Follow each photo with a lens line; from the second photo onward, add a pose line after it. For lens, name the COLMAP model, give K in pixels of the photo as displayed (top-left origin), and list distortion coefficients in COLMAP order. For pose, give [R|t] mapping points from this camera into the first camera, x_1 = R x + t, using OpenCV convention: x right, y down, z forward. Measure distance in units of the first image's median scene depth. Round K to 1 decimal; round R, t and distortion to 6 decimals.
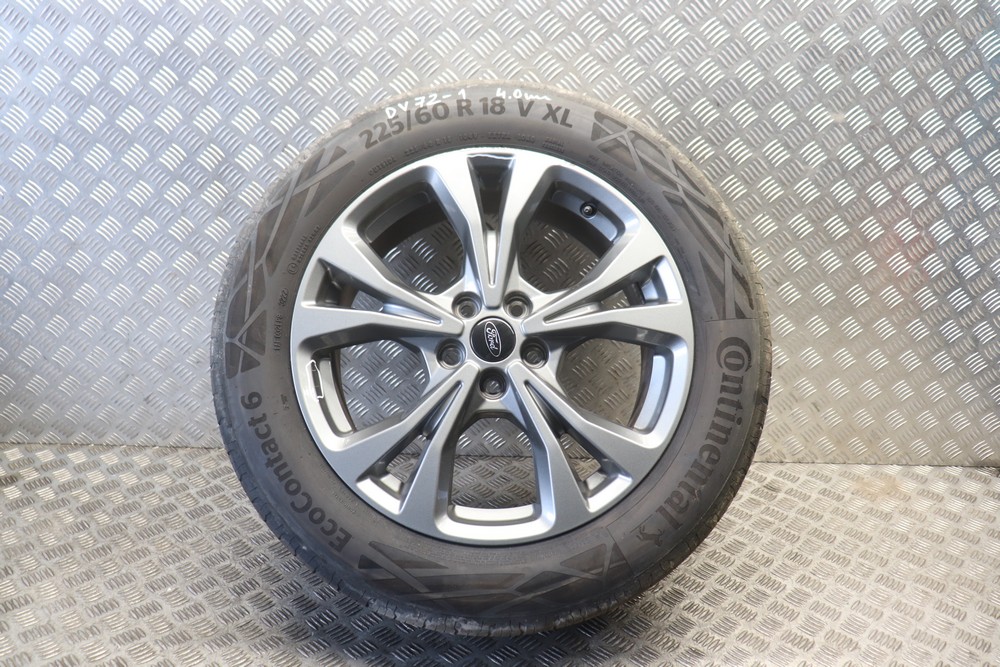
lens RADIAL K [[775.8, 0, 500.0], [0, 775.8, 333.5], [0, 0, 1]] dist [-0.111170, 0.012079]
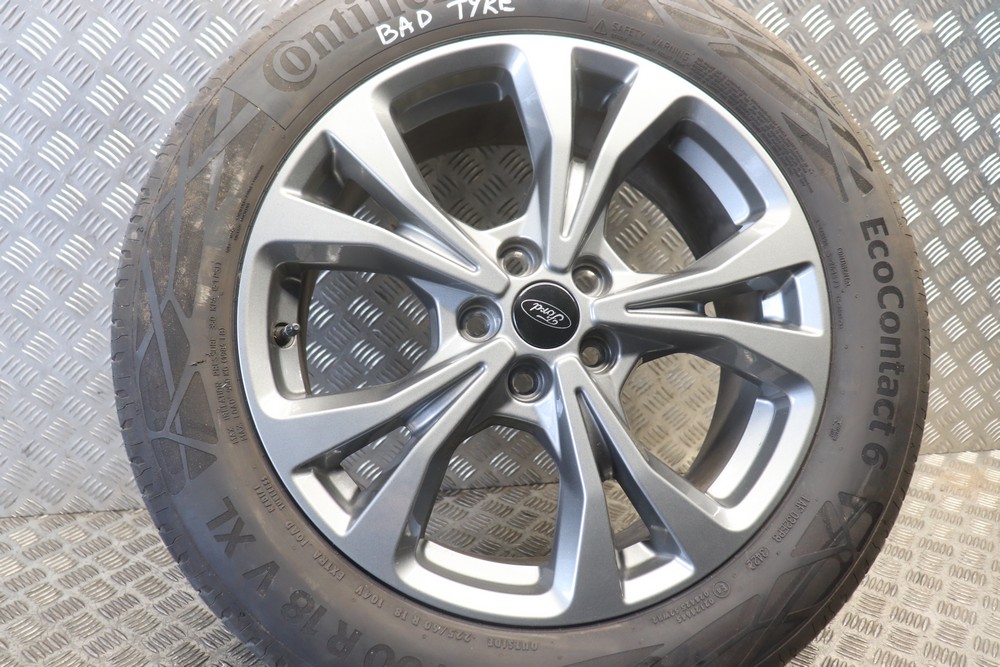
lens RADIAL K [[808.1, 0, 500.0], [0, 808.1, 333.5], [0, 0, 1]] dist [-0.179293, 0.153439]
pose [[0.963649, 0.258522, 0.067440, -0.090337], [-0.257680, 0.966001, -0.021040, 0.047691], [-0.070586, 0.002898, 0.997501, 0.310116]]
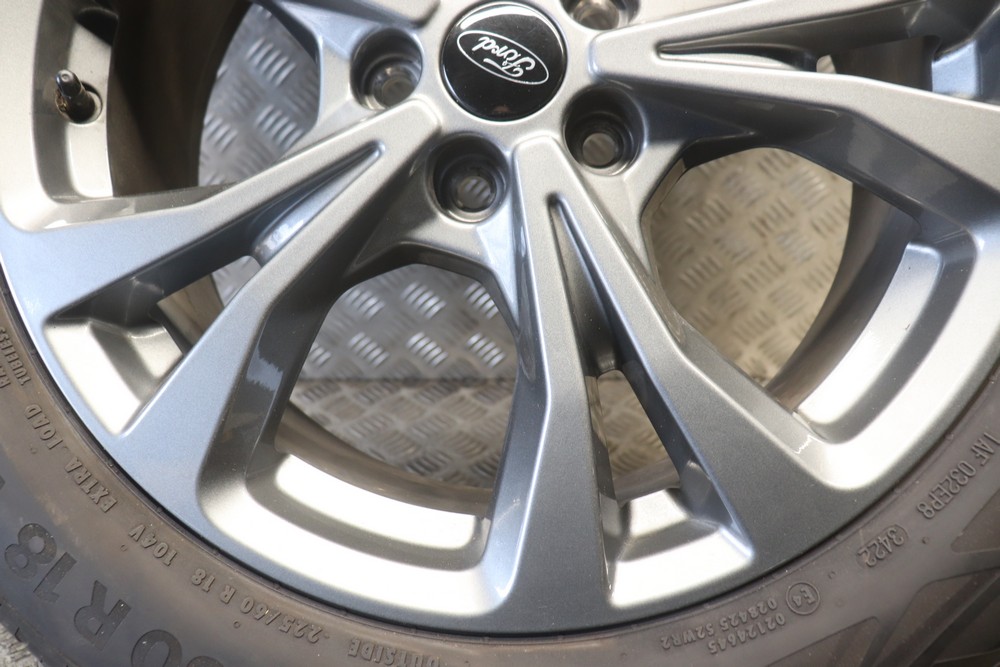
lens RADIAL K [[808.1, 0, 500.0], [0, 808.1, 333.5], [0, 0, 1]] dist [-0.179293, 0.153439]
pose [[0.950849, 0.303316, -0.062340, 0.050154], [-0.291567, 0.944773, 0.149645, 0.072470], [0.104287, -0.124114, 0.986773, 0.622881]]
